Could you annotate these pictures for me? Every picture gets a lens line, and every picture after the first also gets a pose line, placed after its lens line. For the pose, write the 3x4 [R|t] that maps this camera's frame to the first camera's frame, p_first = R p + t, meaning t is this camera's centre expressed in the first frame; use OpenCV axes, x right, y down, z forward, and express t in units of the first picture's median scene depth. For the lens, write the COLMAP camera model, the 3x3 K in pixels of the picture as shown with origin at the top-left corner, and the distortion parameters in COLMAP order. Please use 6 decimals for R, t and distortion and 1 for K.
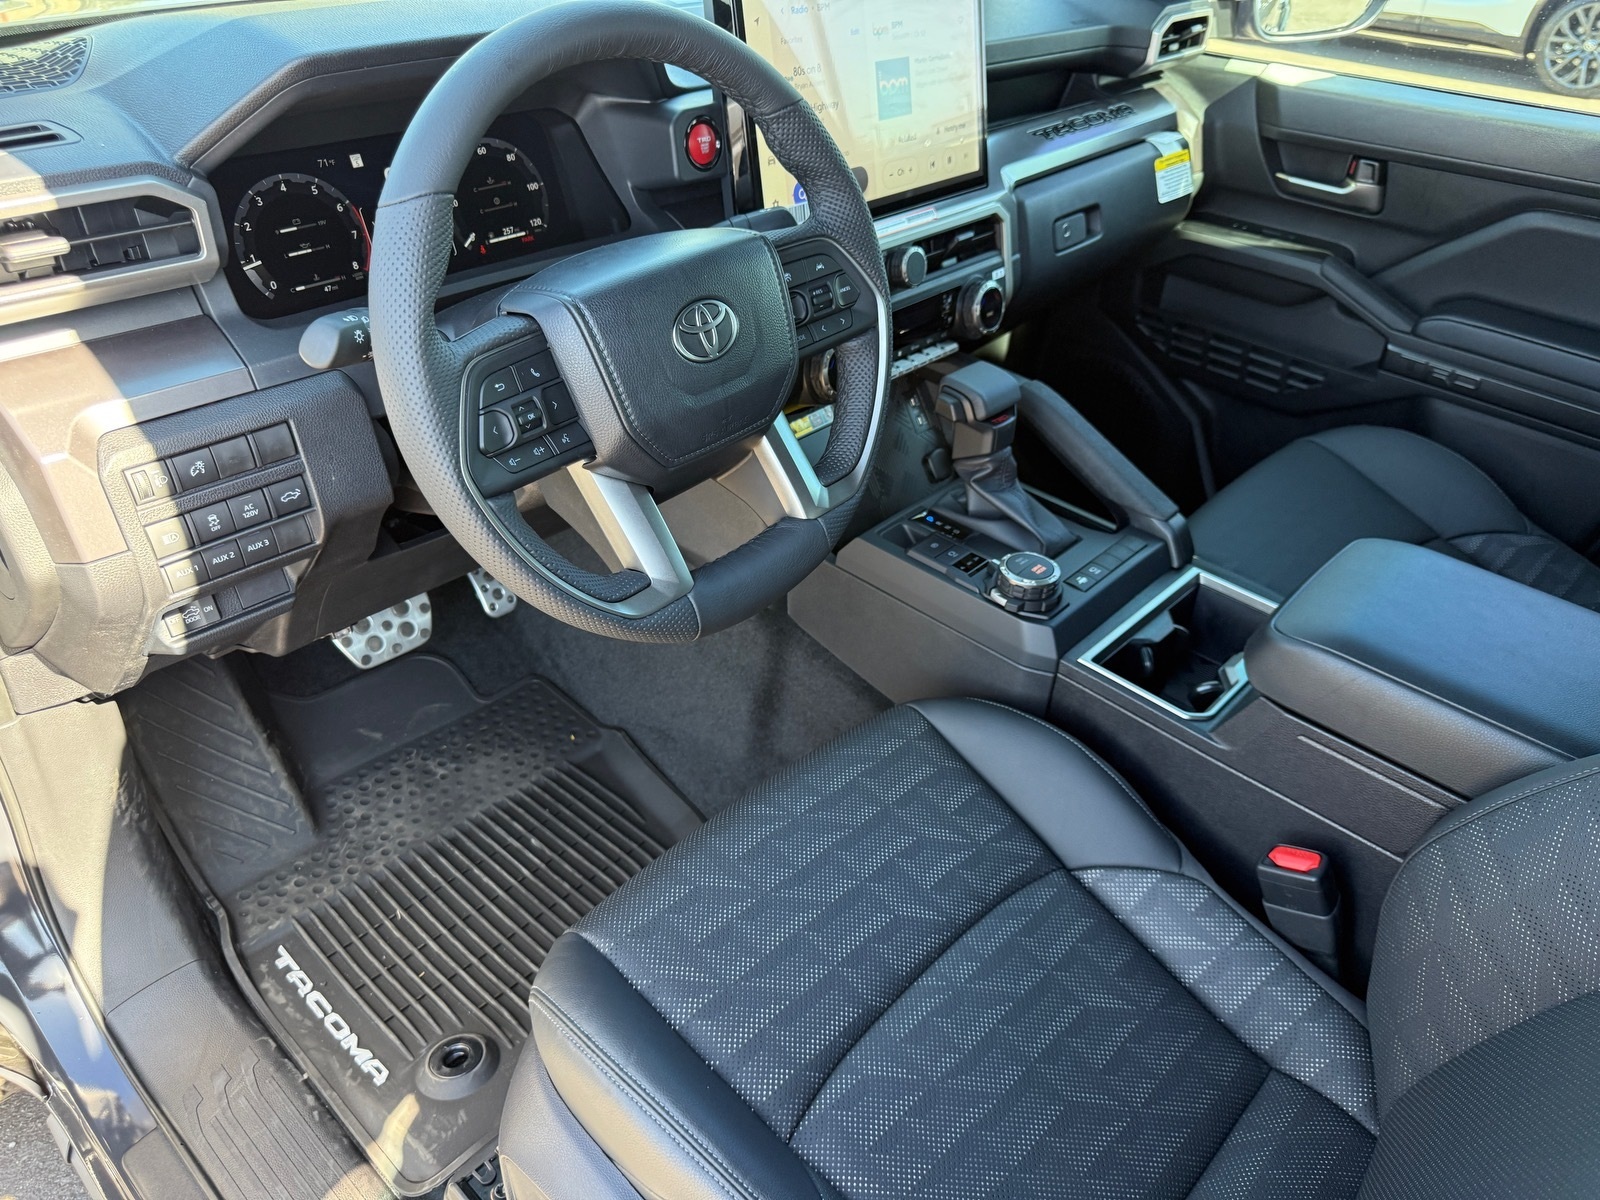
lens RADIAL K [[1100.1, 0, 853.8], [0, 1100.1, 612.1], [0, 0, 1]] dist [0.063473, -0.129169]
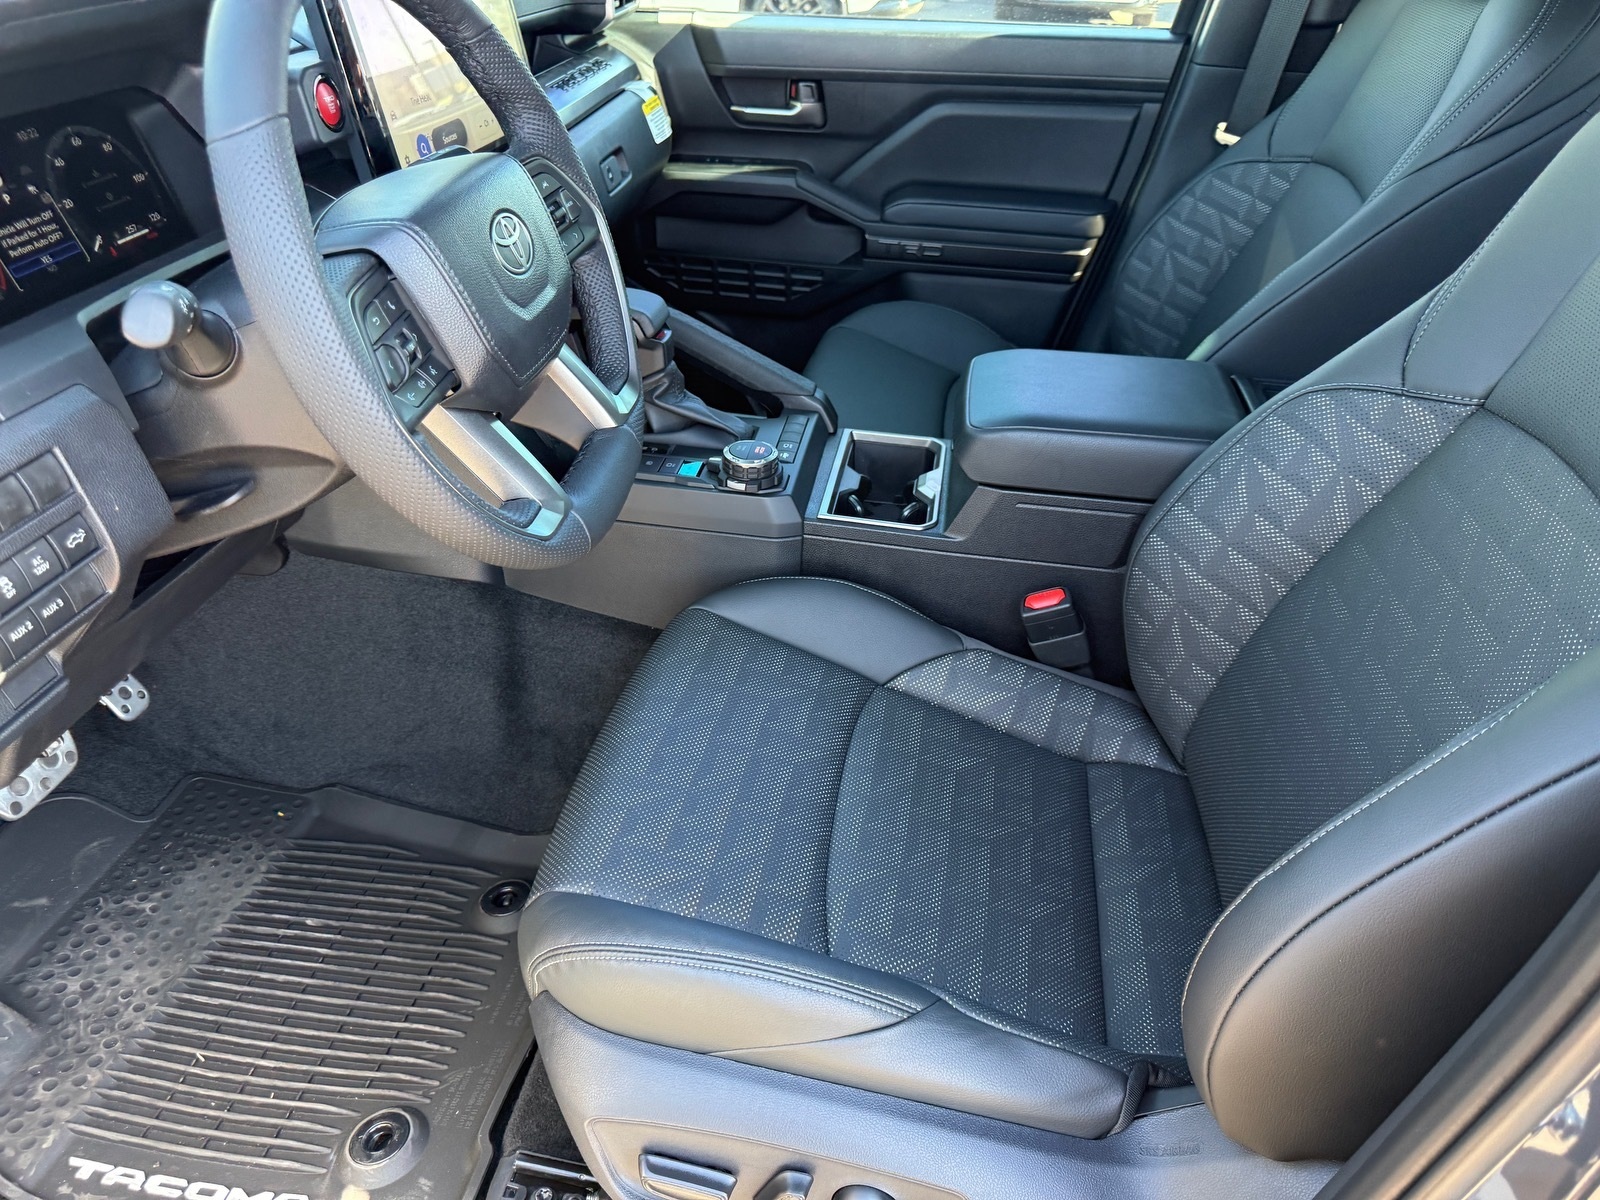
lens RADIAL K [[1079.4, 0, 800.0], [0, 1079.4, 600.0], [0, 0, 1]] dist [0.066415, -0.060594]
pose [[0.843861, -0.324517, 0.427302, -0.275893], [0.331896, 0.941436, 0.059533, 0.046911], [-0.421597, 0.091582, 0.902147, 0.015948]]
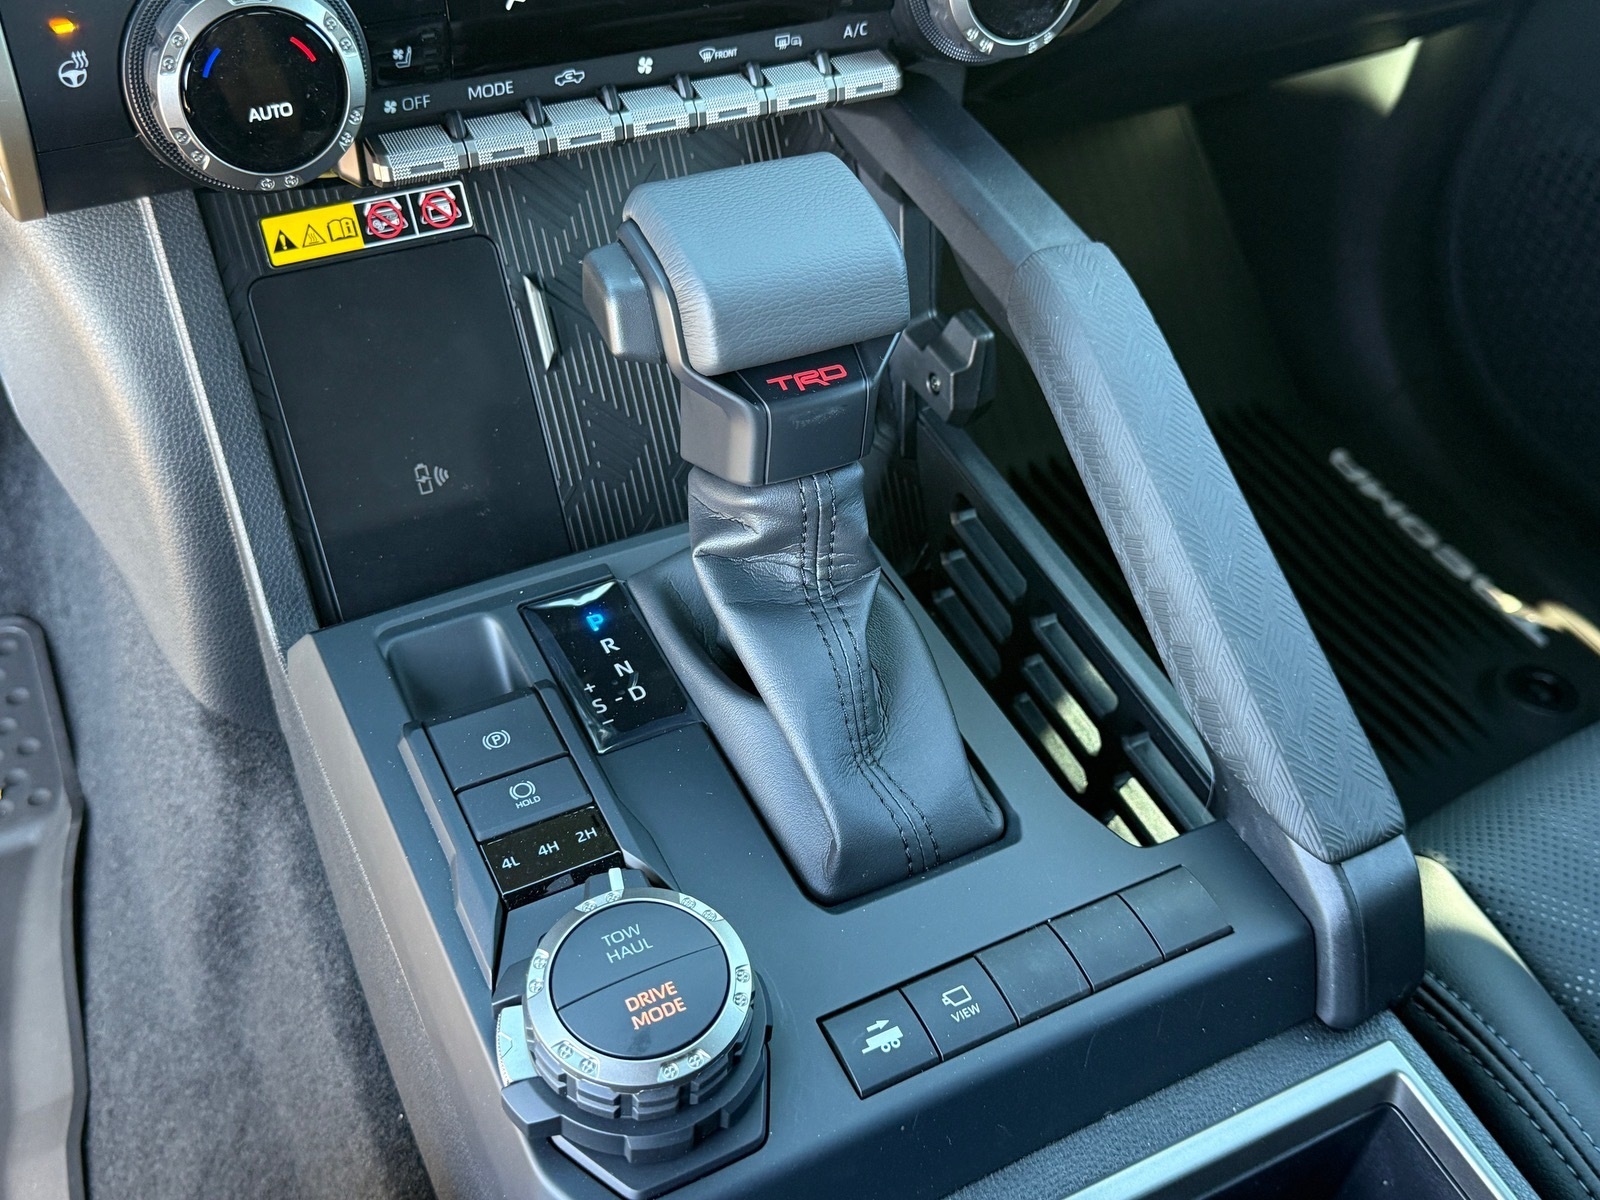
lens RADIAL K [[1693.6, 0, 800.0], [0, 1693.6, 600.0], [0, 0, 1]] dist [-0.008924, -0.011361]
pose [[0.931369, 0.262634, -0.252141, 0.245988], [-0.228116, 0.960716, 0.158072, -0.180589], [0.283751, -0.089706, 0.954693, 0.560169]]
